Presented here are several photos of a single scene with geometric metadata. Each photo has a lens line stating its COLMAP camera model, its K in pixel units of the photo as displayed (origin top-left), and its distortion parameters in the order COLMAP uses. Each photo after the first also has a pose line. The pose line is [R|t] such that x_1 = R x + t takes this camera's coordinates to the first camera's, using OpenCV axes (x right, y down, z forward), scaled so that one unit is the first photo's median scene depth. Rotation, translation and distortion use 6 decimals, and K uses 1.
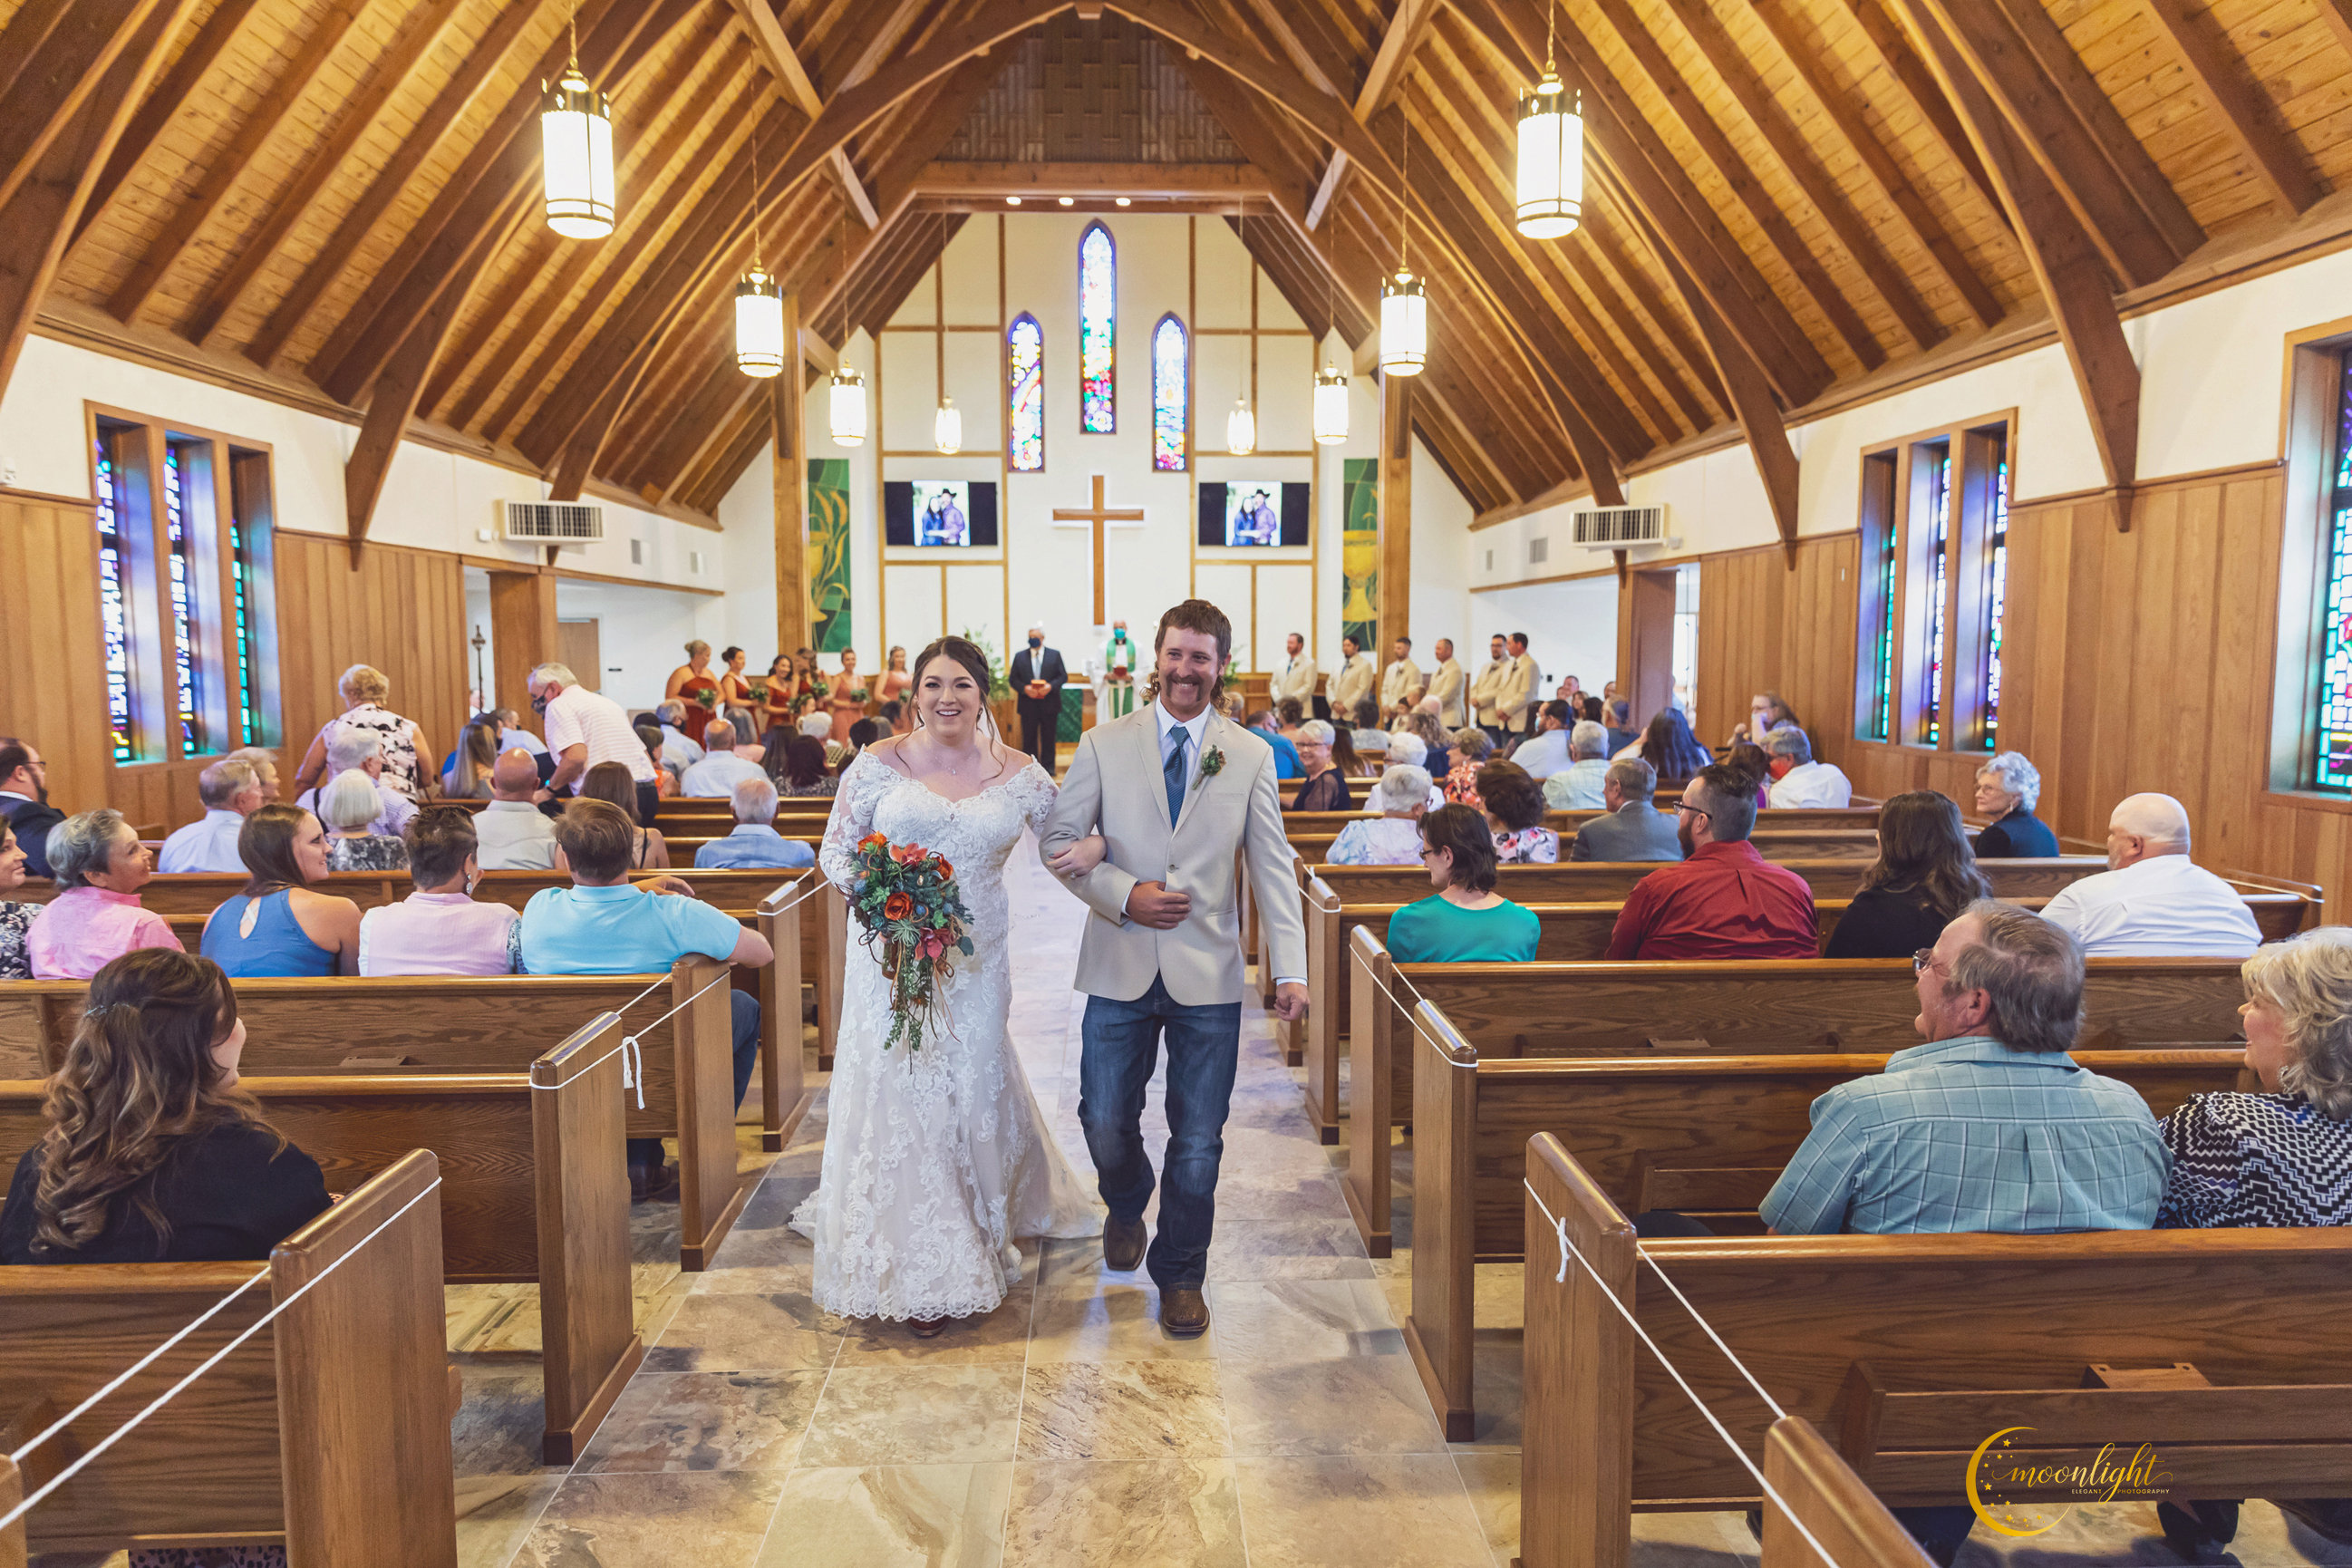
lens RADIAL K [[1686.3, 0, 1174.7], [0, 1686.3, 817.3], [0, 0, 1]] dist [0.004866, 0.004391]
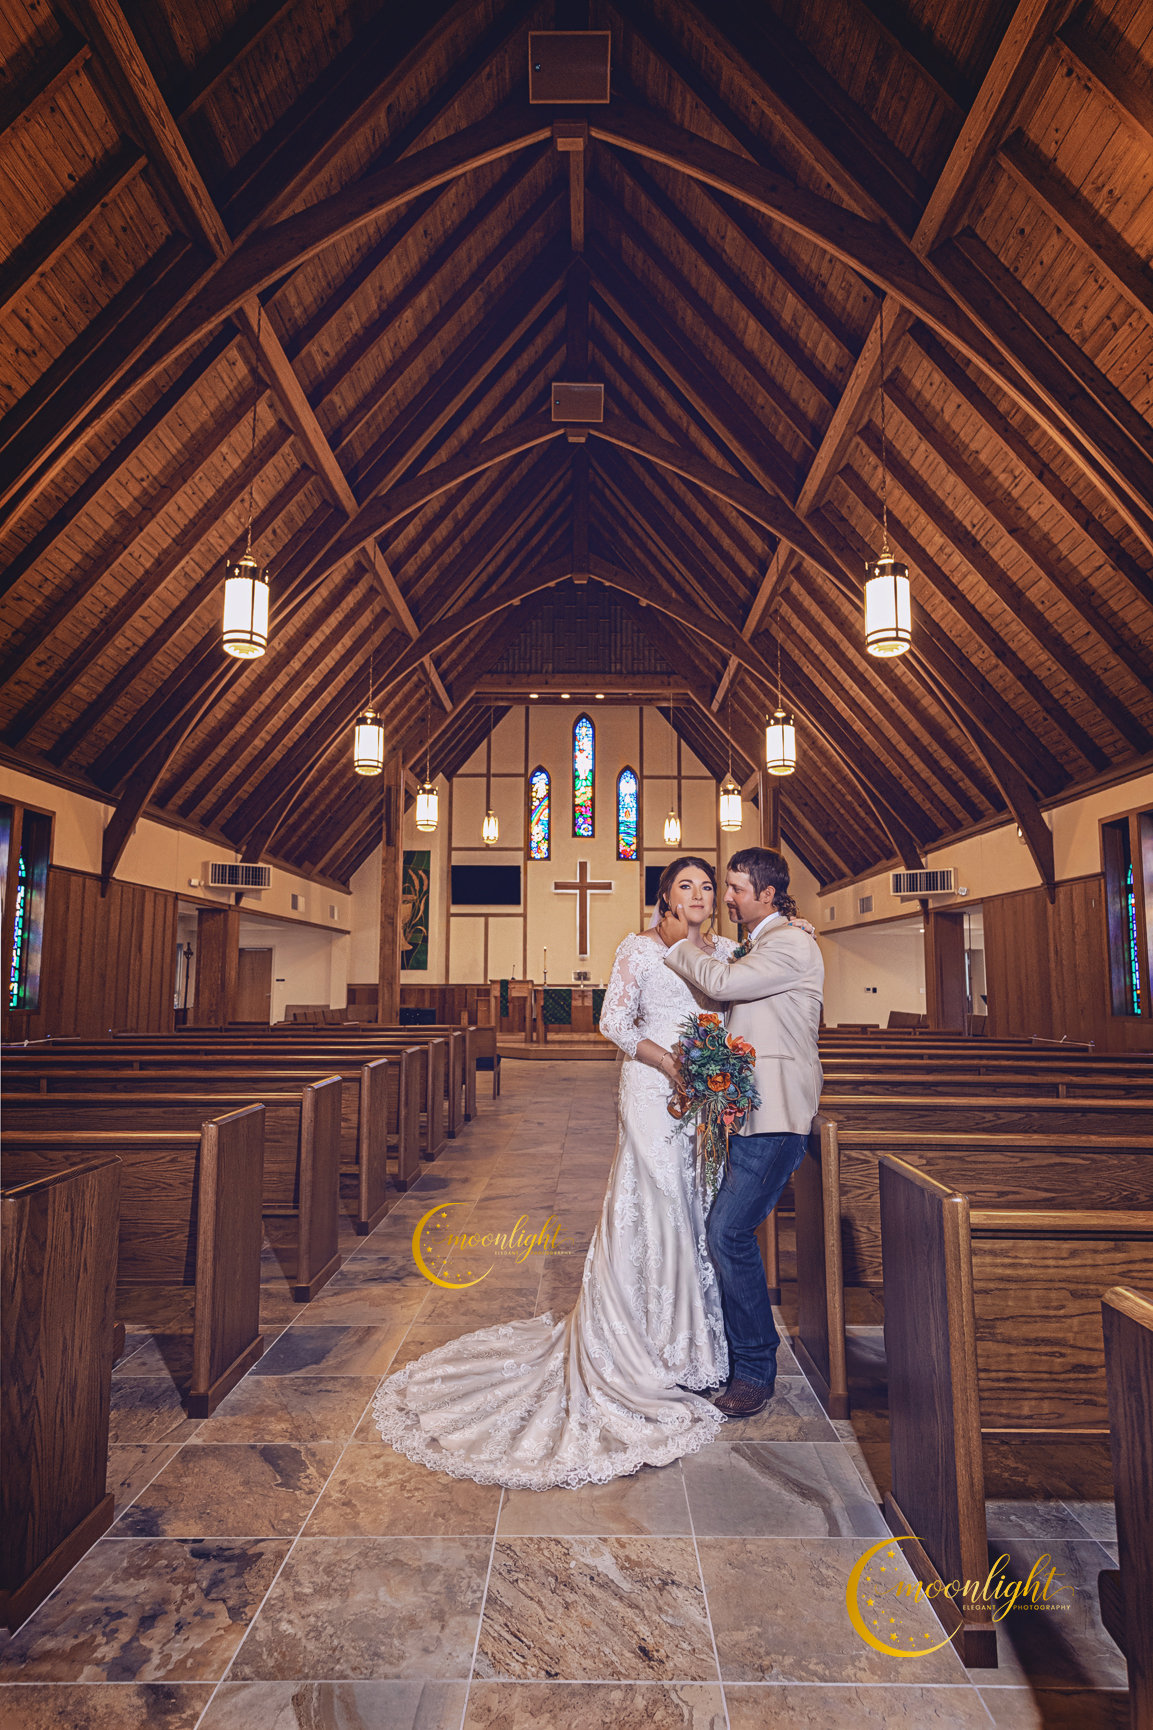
lens RADIAL K [[1007.5, 0, 565.0], [0, 1007.5, 872.1], [0, 0, 1]] dist [0.044845, 0.001088]
pose [[0.998032, 0.002160, -0.062664, -0.002554], [-0.015498, 0.976895, -0.213155, 0.016262], [0.060756, 0.213707, 0.975007, 0.075019]]
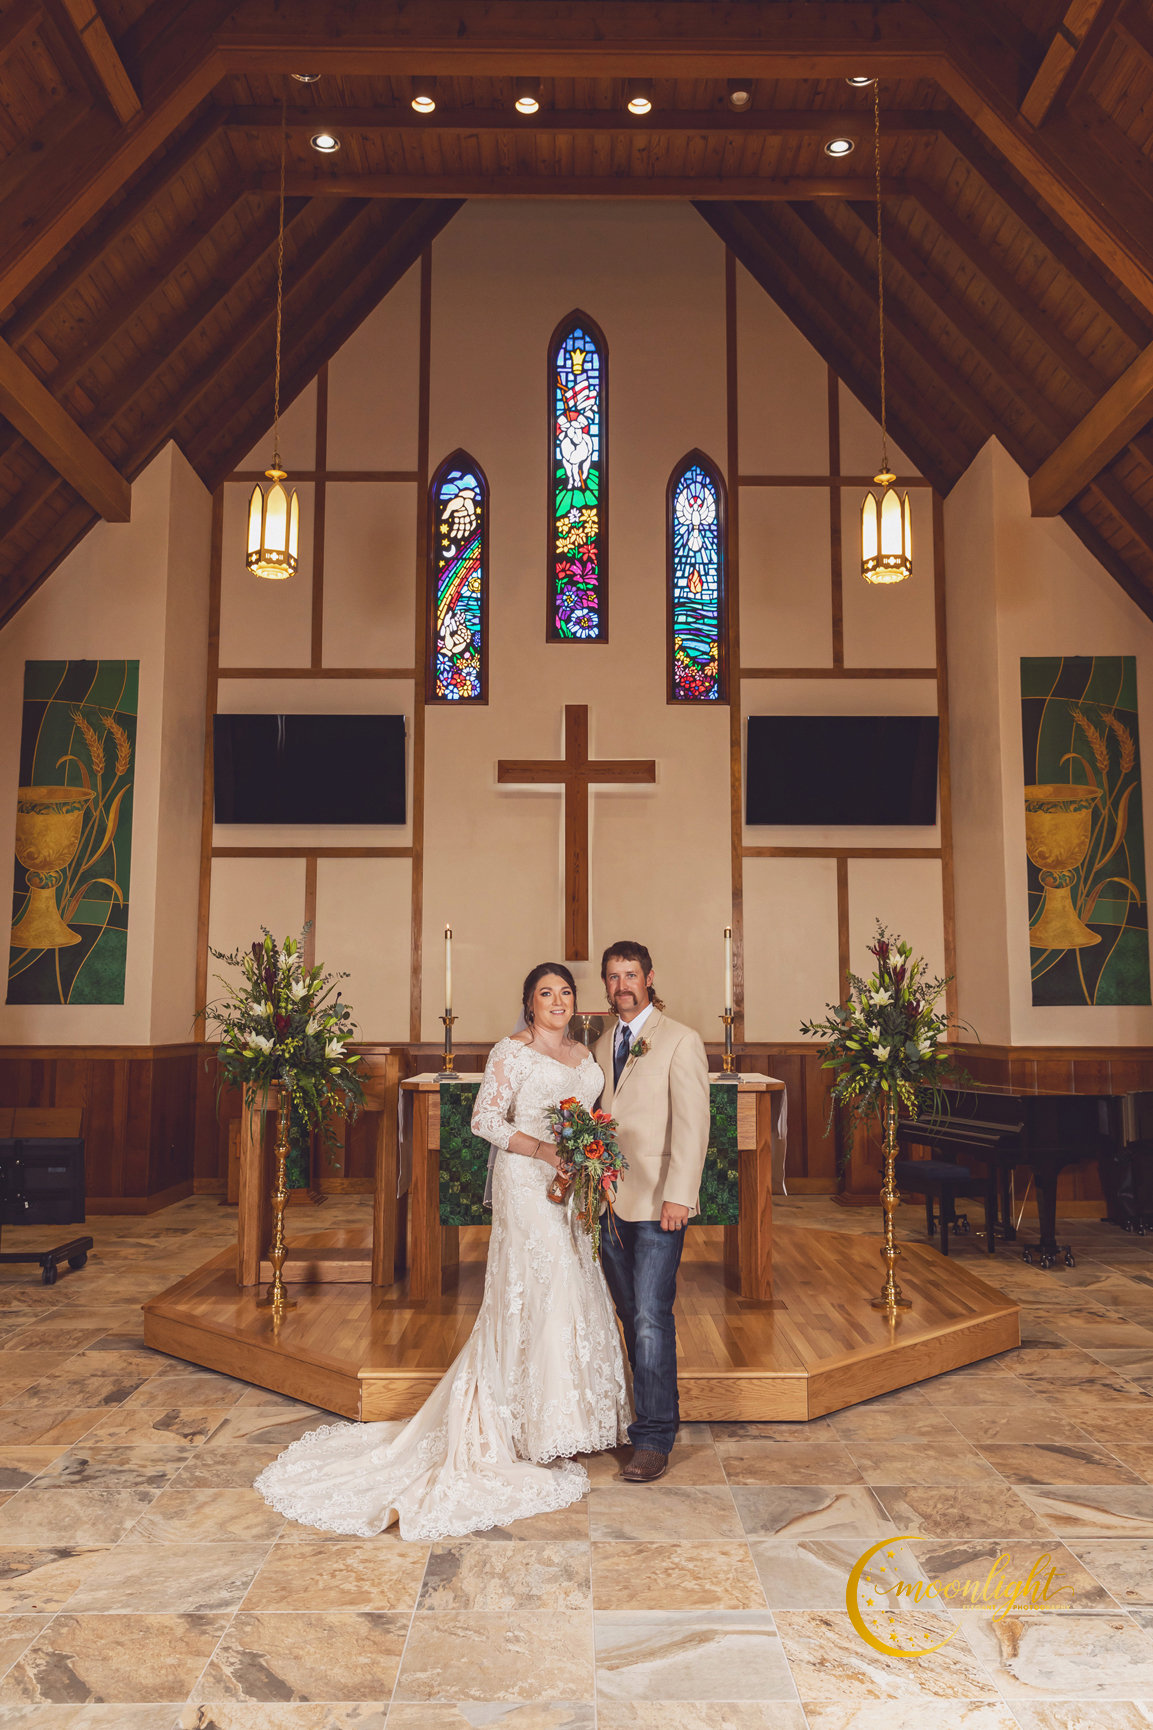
lens RADIAL K [[1240.3, 0, 576.5], [0, 1240.3, 865.0], [0, 0, 1]] dist [0.004866, 0.004391]
pose [[0.999662, -0.000041, -0.026000, -0.043651], [-0.005647, 0.975780, -0.218682, -0.067994], [0.025379, 0.218755, 0.975450, 0.750356]]
